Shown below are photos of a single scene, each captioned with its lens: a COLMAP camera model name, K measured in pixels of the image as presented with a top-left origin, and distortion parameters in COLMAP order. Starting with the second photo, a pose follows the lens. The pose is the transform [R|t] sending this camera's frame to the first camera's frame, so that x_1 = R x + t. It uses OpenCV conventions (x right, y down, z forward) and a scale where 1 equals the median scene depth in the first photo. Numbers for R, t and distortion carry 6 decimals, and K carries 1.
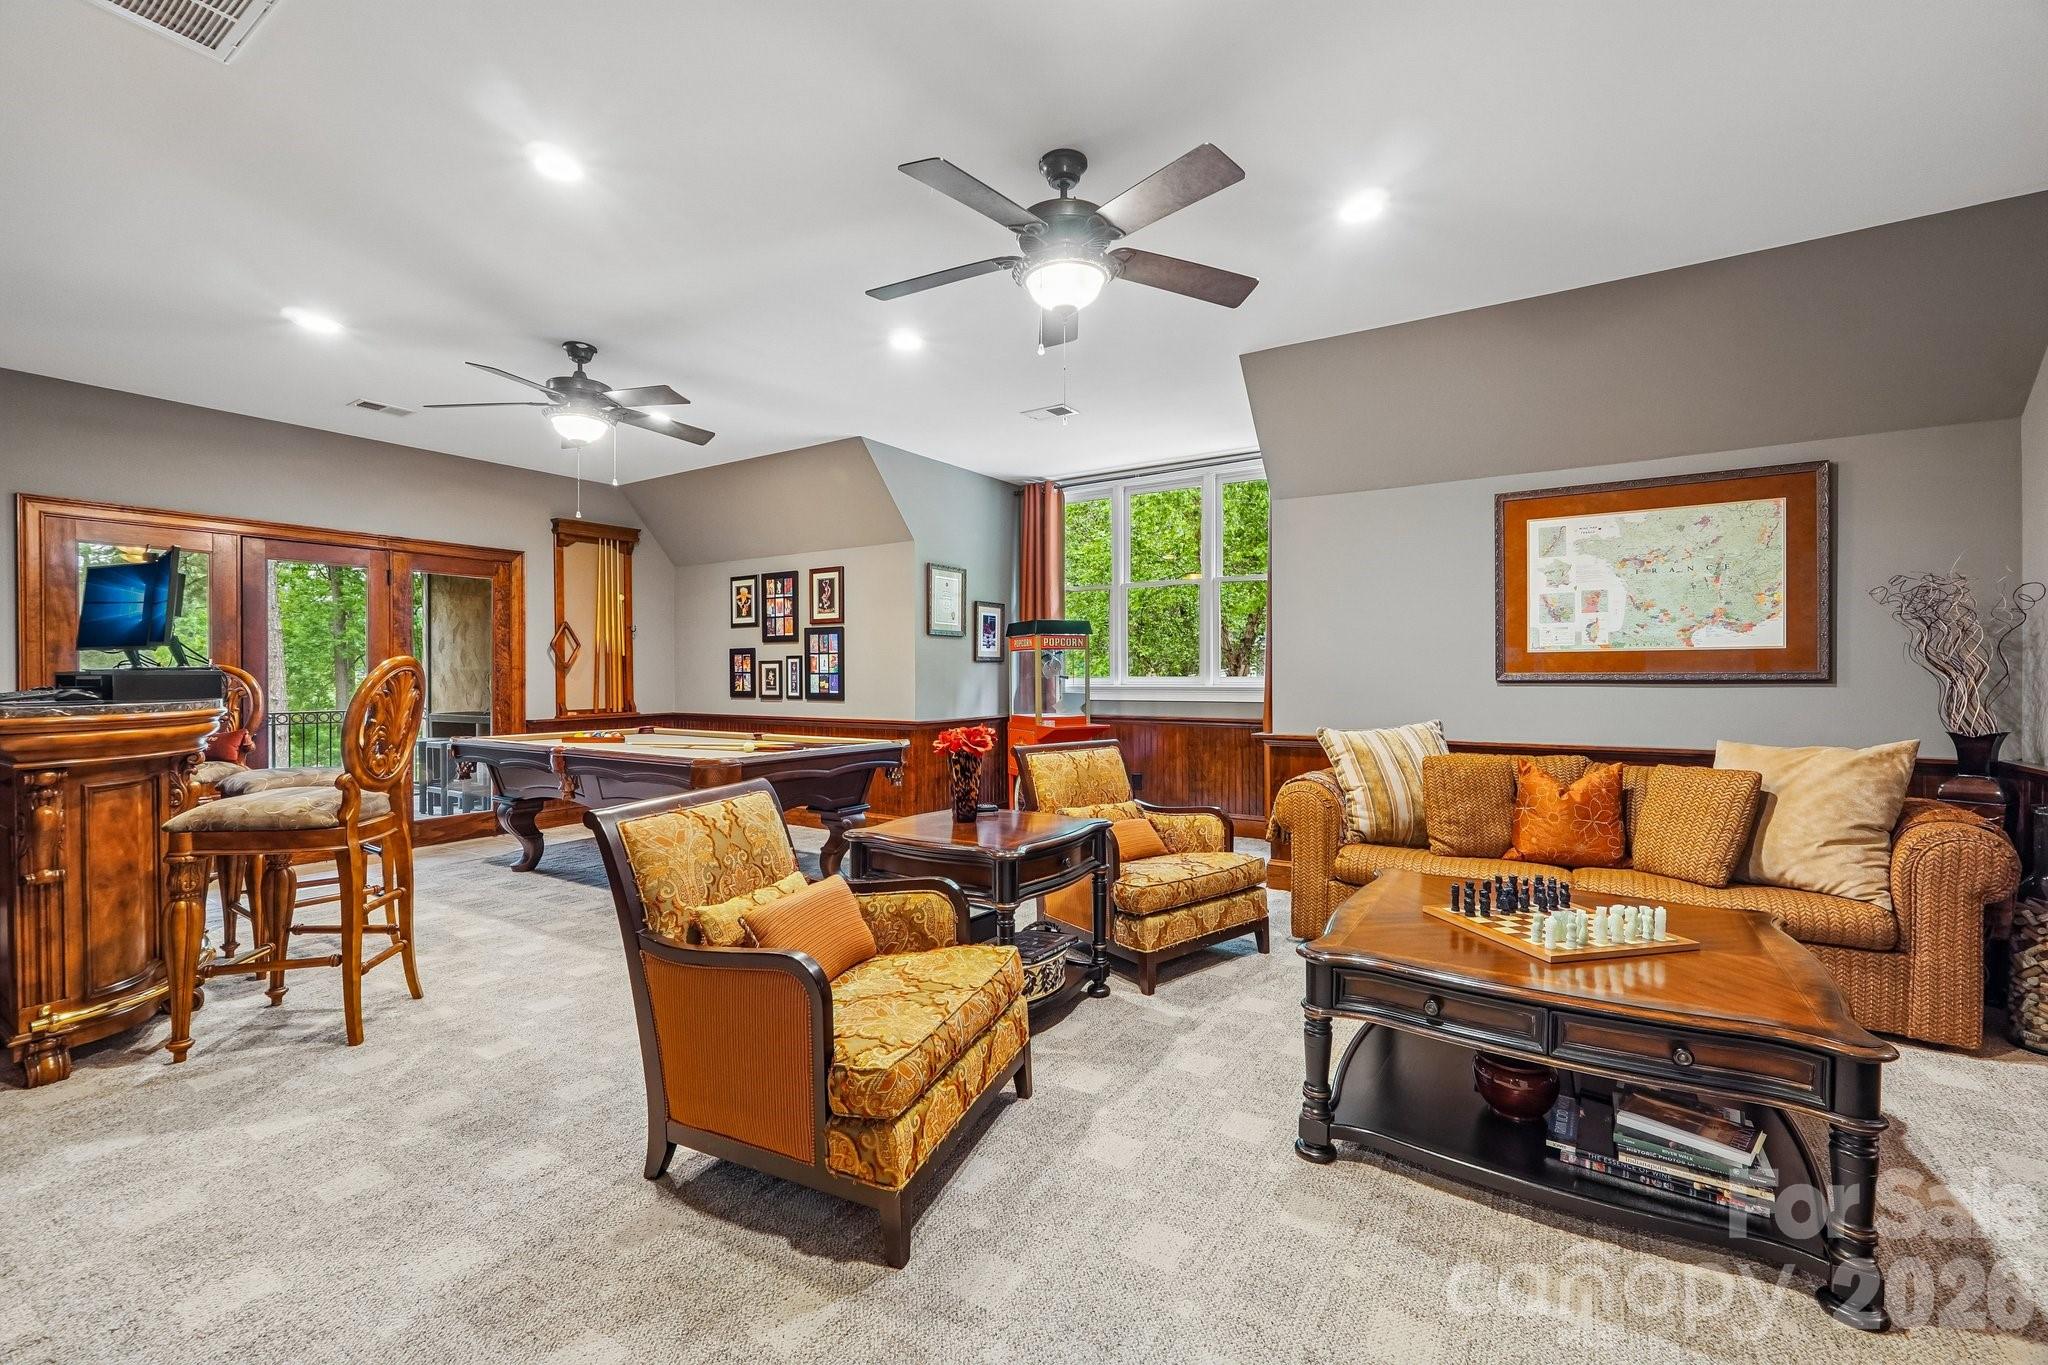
lens RADIAL K [[861.7, 0, 1023.3], [0, 861.7, 669.5], [0, 0, 1]] dist [0.000525, 0.000239]
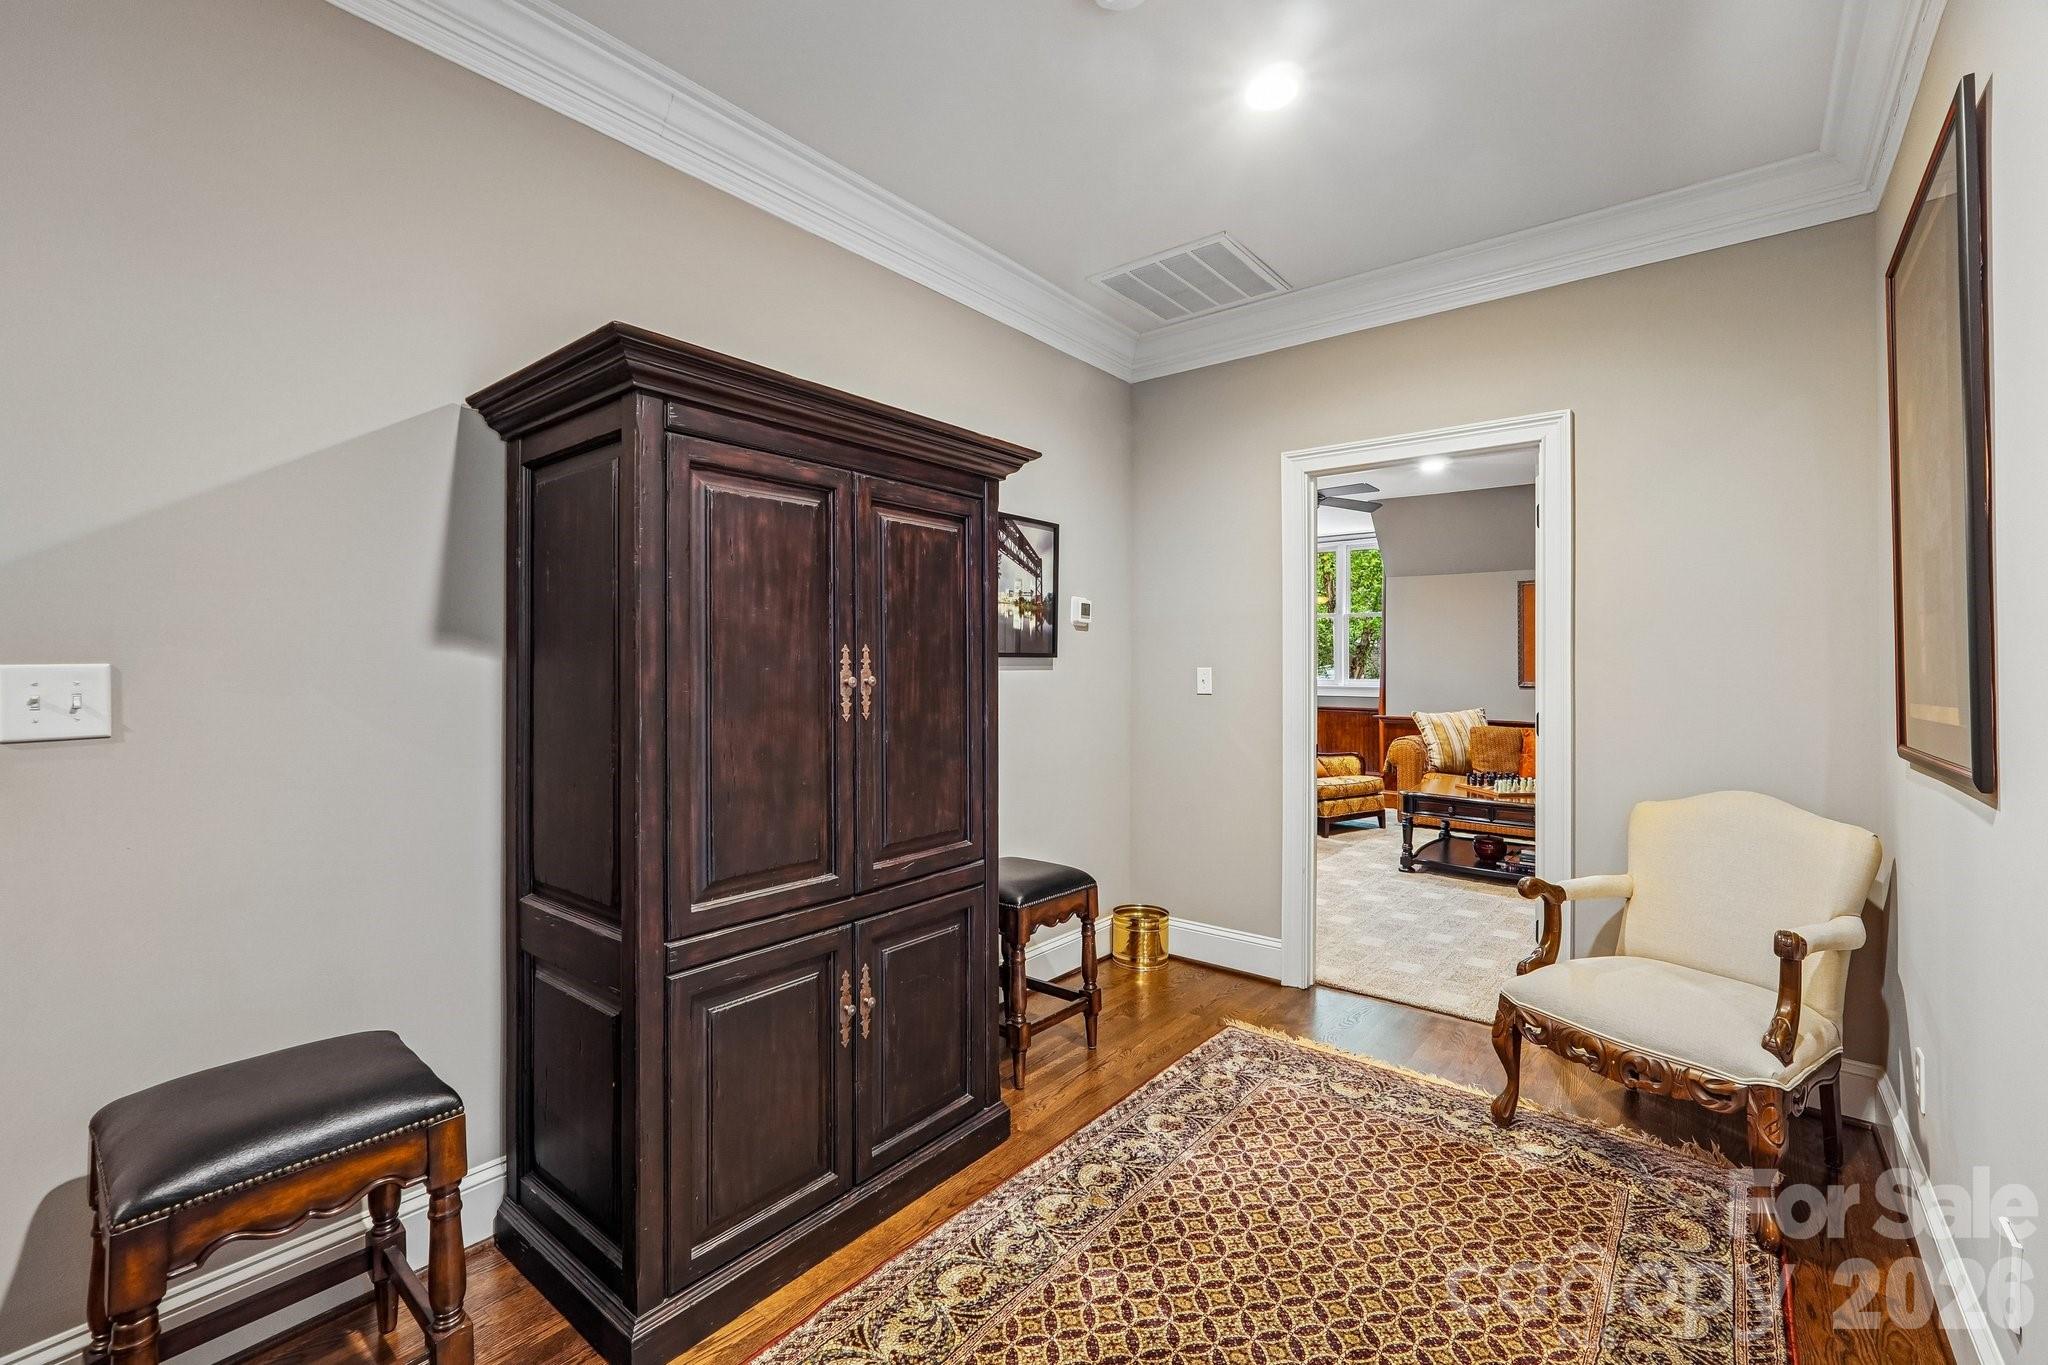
lens RADIAL K [[861.7, 0, 1023.3], [0, 861.7, 669.5], [0, 0, 1]] dist [0.000525, 0.000239]
pose [[0.994057, 0.002499, -0.108830, -0.292688], [-0.001508, 0.999957, 0.009187, -0.038622], [0.108849, -0.008968, 0.994018, -0.944191]]
